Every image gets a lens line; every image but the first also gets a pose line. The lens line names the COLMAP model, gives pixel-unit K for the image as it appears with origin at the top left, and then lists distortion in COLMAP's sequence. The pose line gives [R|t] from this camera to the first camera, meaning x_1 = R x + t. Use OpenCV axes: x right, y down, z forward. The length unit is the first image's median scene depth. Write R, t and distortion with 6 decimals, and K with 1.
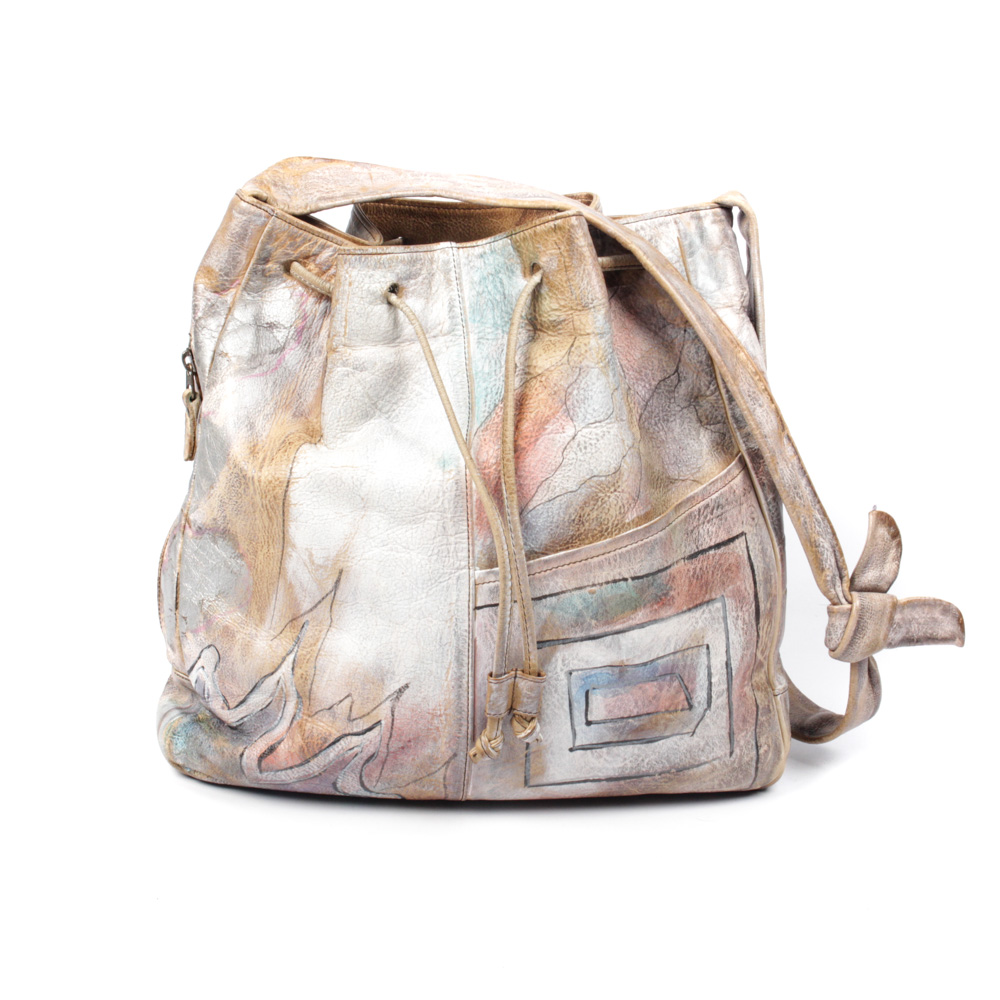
lens RADIAL K [[2361.4, 0, 500.1], [0, 2361.4, 498.8], [0, 0, 1]] dist [-0.039568, 0.000000]
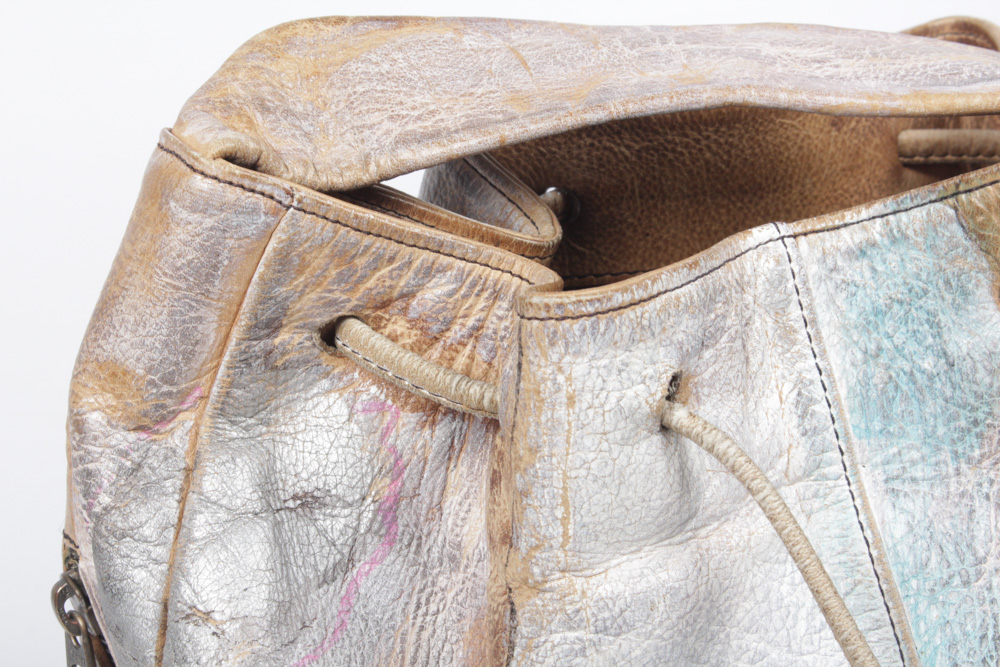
lens RADIAL K [[2398.6, 0, 499.0], [0, 2398.6, 334.6], [0, 0, 1]] dist [0.027965, 0.000000]
pose [[0.976497, -0.121671, 0.177902, -0.131759], [0.107311, 0.990300, 0.088262, -0.129355], [-0.186915, -0.067097, 0.980082, 0.640753]]
